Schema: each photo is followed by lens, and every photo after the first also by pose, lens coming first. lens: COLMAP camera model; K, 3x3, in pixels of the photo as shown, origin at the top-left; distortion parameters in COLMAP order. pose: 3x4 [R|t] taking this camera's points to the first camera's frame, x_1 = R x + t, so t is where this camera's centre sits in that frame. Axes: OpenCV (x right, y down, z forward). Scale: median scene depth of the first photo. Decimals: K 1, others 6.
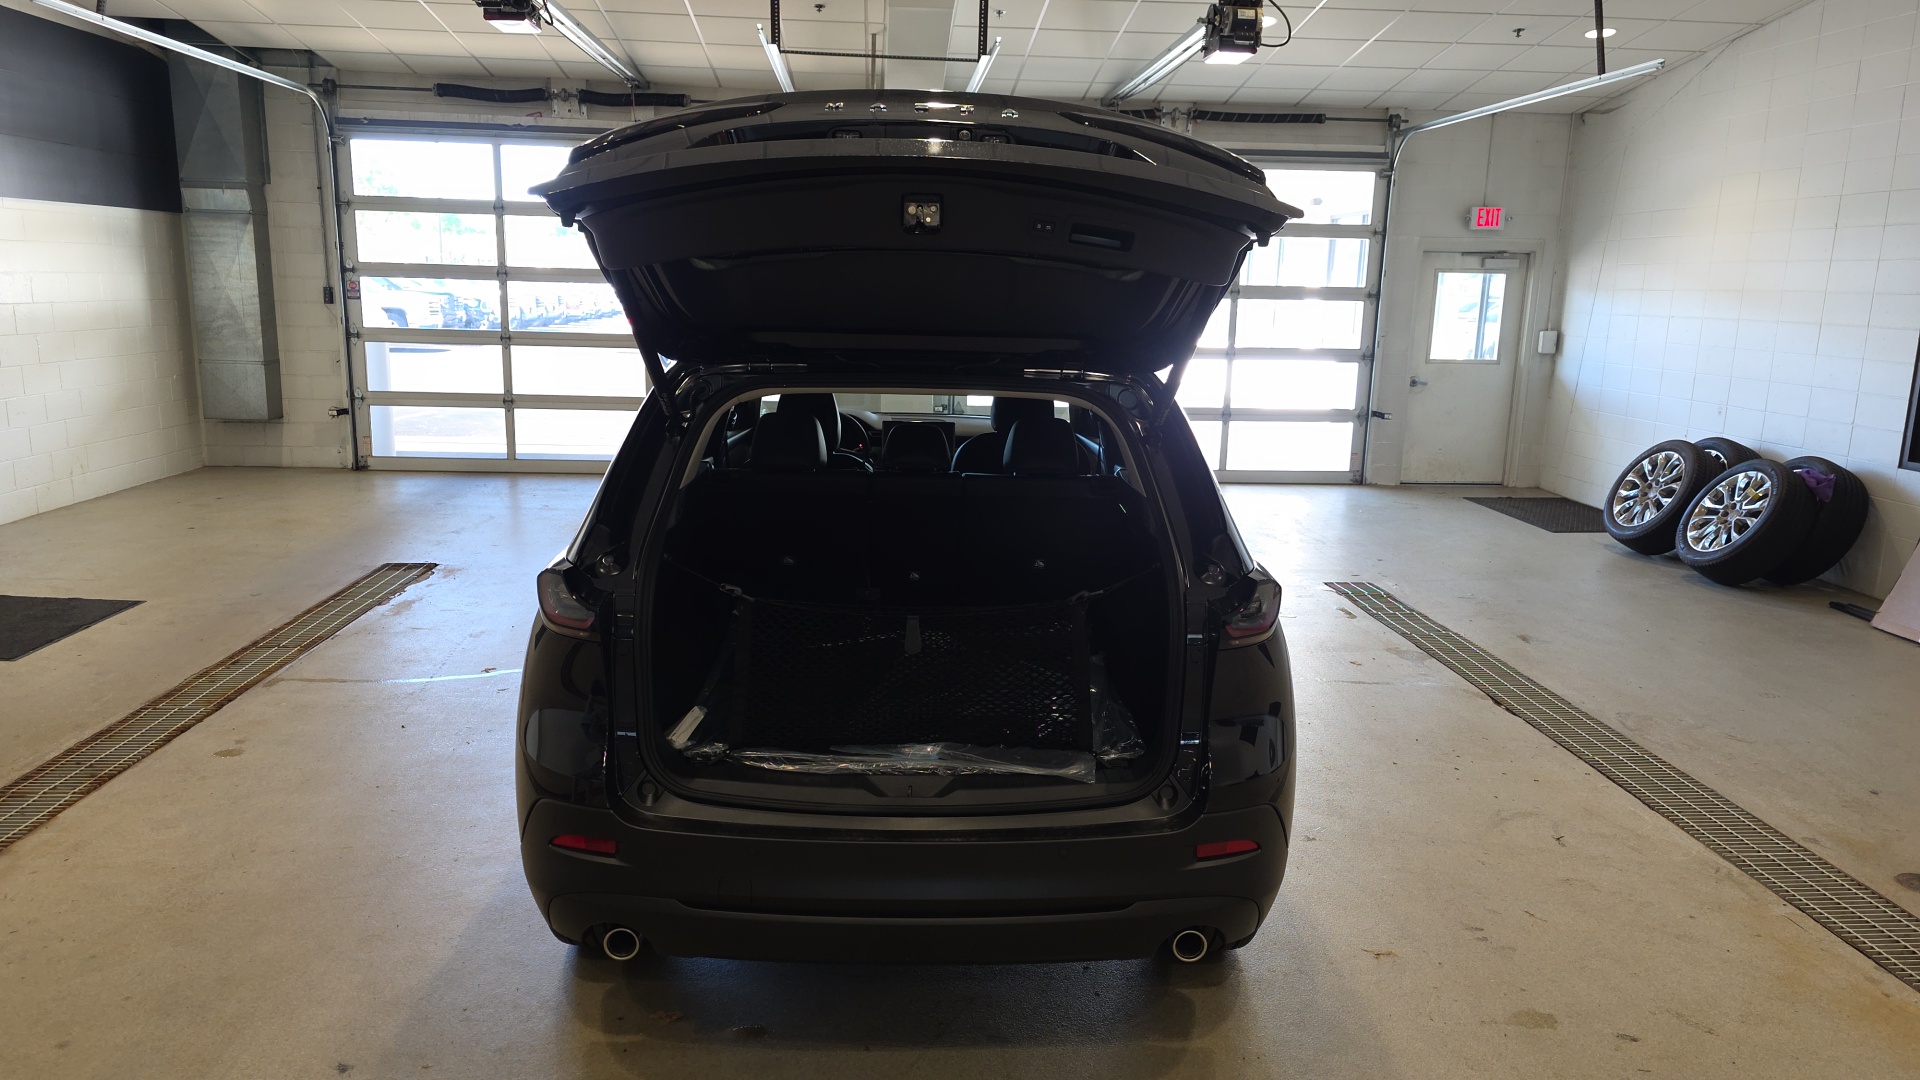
lens RADIAL K [[1293.7, 0, 950.0], [0, 1293.7, 547.9], [0, 0, 1]] dist [0.006531, -0.007577]
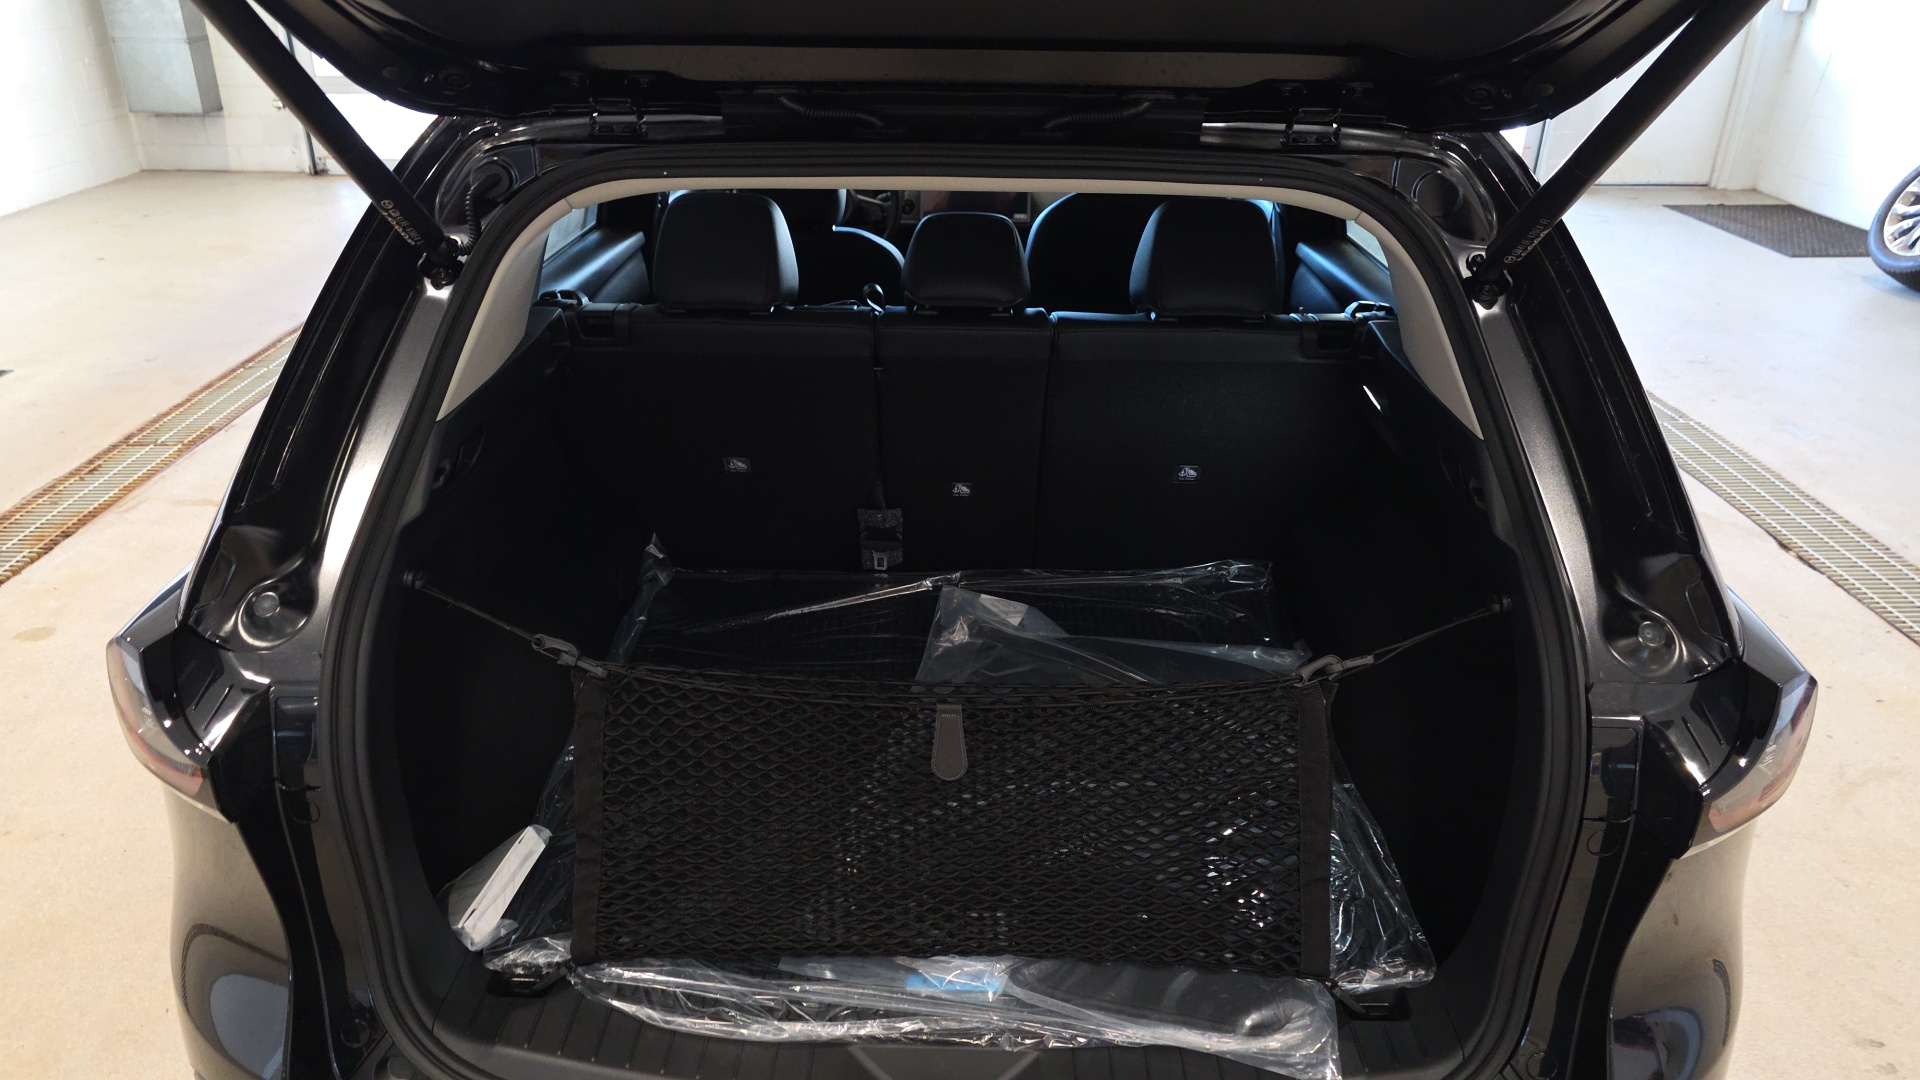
lens RADIAL K [[1293.7, 0, 950.0], [0, 1293.7, 547.9], [0, 0, 1]] dist [0.006531, -0.007577]
pose [[0.998656, 0.010401, -0.050779, -0.002698], [0.002303, 0.969787, 0.243941, -0.051609], [0.051782, -0.243730, 0.968460, 0.257406]]
